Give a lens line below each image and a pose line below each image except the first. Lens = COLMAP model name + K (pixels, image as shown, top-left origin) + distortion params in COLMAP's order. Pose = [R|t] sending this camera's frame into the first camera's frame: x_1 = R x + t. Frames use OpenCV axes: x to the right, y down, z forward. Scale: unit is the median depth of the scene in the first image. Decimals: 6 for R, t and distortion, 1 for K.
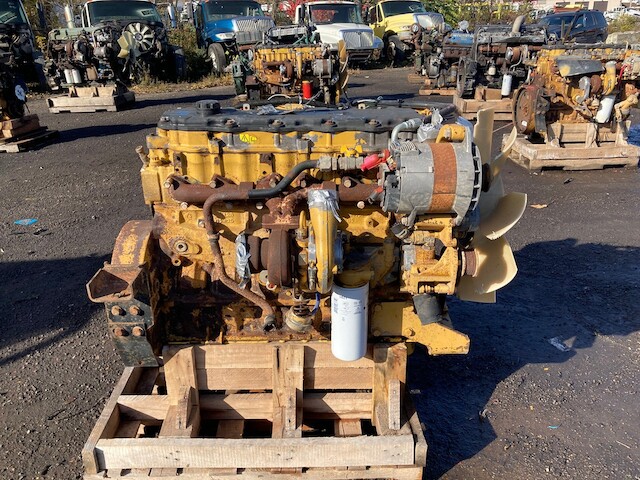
lens RADIAL K [[523.5, 0, 292.2], [0, 523.5, 239.9], [0, 0, 1]] dist [0.009055, -0.001564]
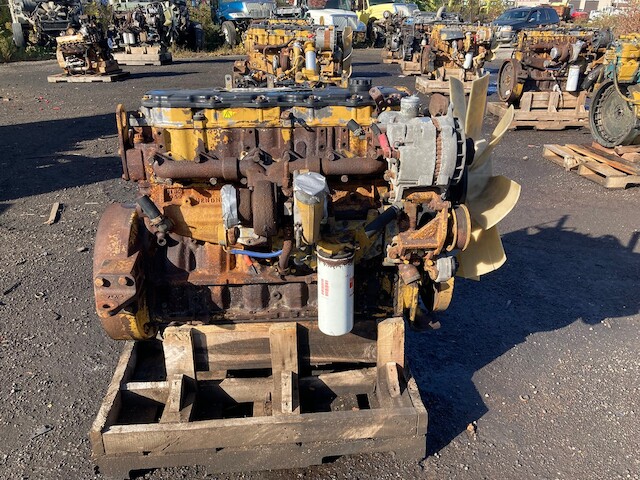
lens RADIAL K [[522.3, 0, 320.0], [0, 522.3, 240.0], [0, 0, 1]] dist [0.002369, 0.009670]
pose [[0.998092, 0.014226, 0.060083, 0.002597], [-0.015524, 0.999655, 0.021190, 0.177097], [-0.059760, -0.022082, 0.997968, -0.400539]]
